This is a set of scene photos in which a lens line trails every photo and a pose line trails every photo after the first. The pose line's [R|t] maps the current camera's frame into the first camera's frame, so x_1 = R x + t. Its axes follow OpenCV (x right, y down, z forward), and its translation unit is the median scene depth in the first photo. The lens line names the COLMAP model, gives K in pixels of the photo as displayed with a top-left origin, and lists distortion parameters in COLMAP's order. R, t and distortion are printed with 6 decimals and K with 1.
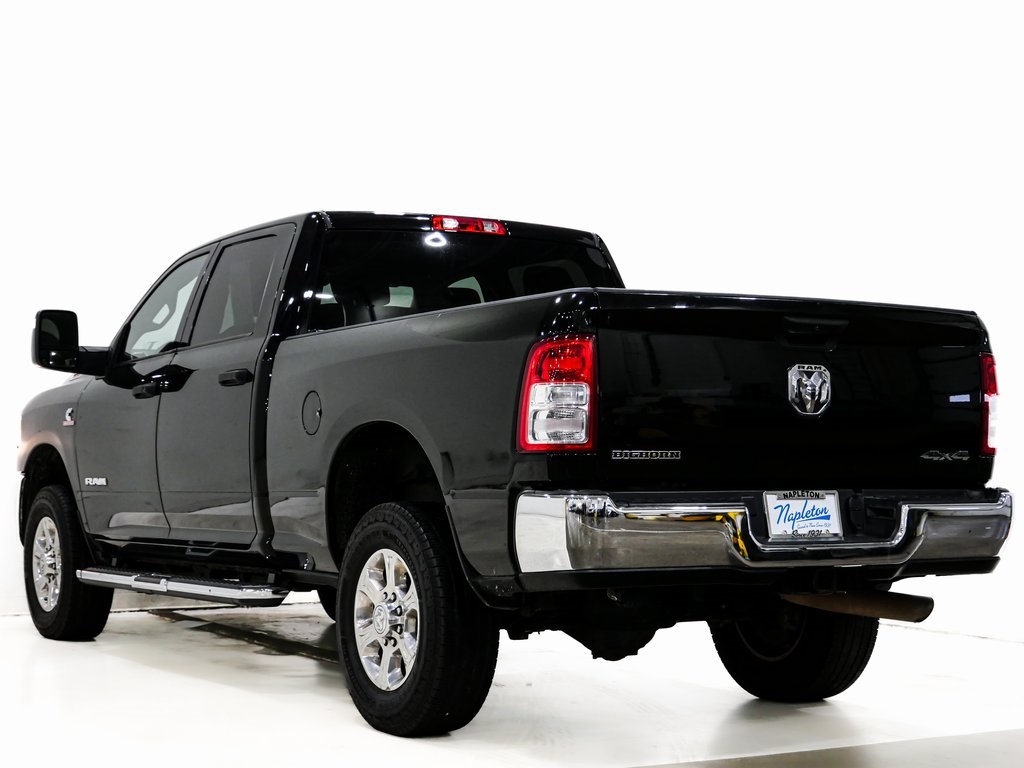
lens RADIAL K [[2024.4, 0, 512.0], [0, 2024.4, 384.0], [0, 0, 1]] dist [-0.101406, -0.324448]
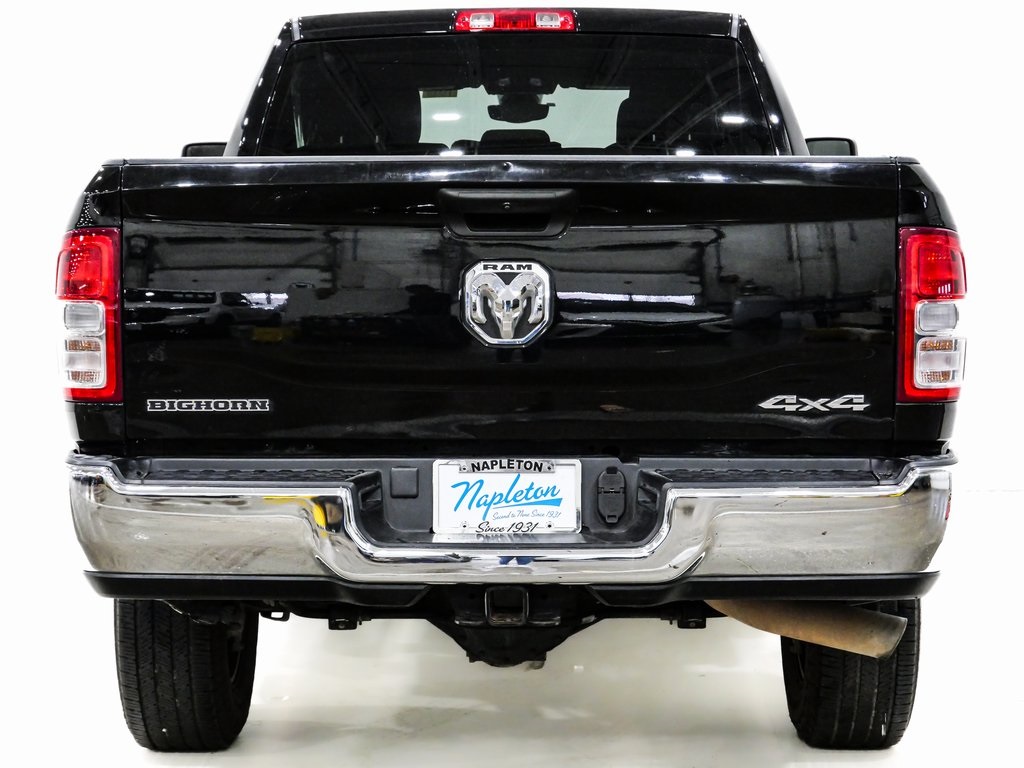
lens RADIAL K [[2352.5, 0, 512.0], [0, 2352.5, 384.0], [0, 0, 1]] dist [-0.021929, -0.216597]
pose [[0.854443, 0.032369, -0.518536, 0.529169], [0.024610, 0.994415, 0.102627, -0.047021], [0.518963, -0.100450, 0.848874, 0.372732]]
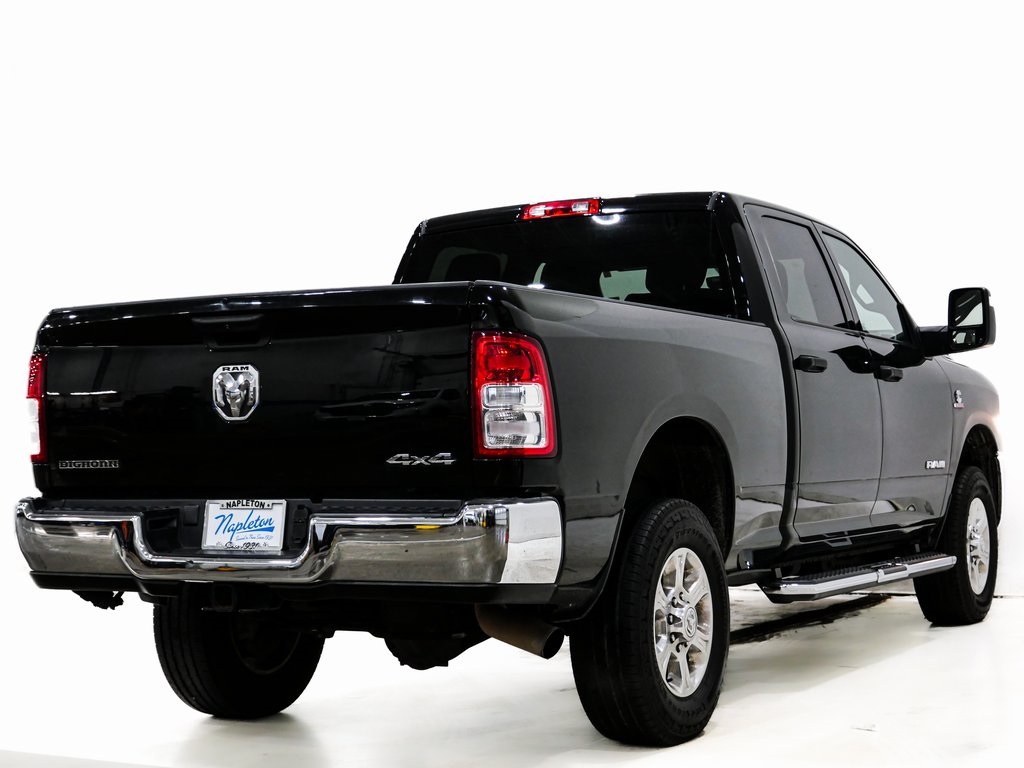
lens RADIAL K [[1967.7, 0, 512.0], [0, 1967.7, 384.0], [0, 0, 1]] dist [-0.014712, 0.100413]
pose [[0.489572, -0.035040, -0.871258, 1.000530], [0.055418, 0.998423, -0.009014, 0.014302], [0.870200, -0.043870, 0.490742, 0.662457]]
